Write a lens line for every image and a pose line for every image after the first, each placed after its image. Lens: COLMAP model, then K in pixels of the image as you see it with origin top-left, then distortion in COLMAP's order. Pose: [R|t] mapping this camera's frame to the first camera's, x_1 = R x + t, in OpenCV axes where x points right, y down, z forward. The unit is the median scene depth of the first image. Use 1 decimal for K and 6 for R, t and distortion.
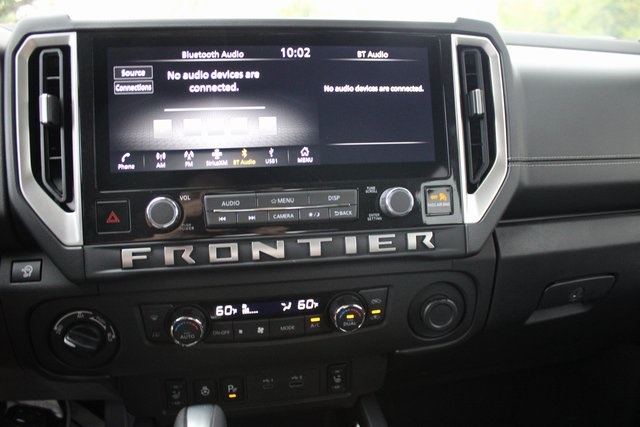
lens RADIAL K [[400.6, 0, 320.0], [0, 400.6, 213.5], [0, 0, 1]] dist [-0.093506, 0.000000]
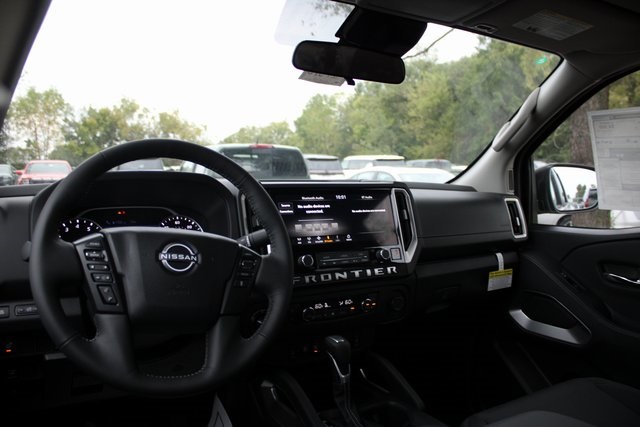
lens RADIAL K [[400.6, 0, 320.0], [0, 400.6, 213.5], [0, 0, 1]] dist [-0.093506, 0.000000]
pose [[0.943581, -0.006042, 0.331087, -1.056186], [0.075995, 0.977099, -0.198753, 0.194089], [-0.322304, 0.212701, 0.922431, -1.313287]]
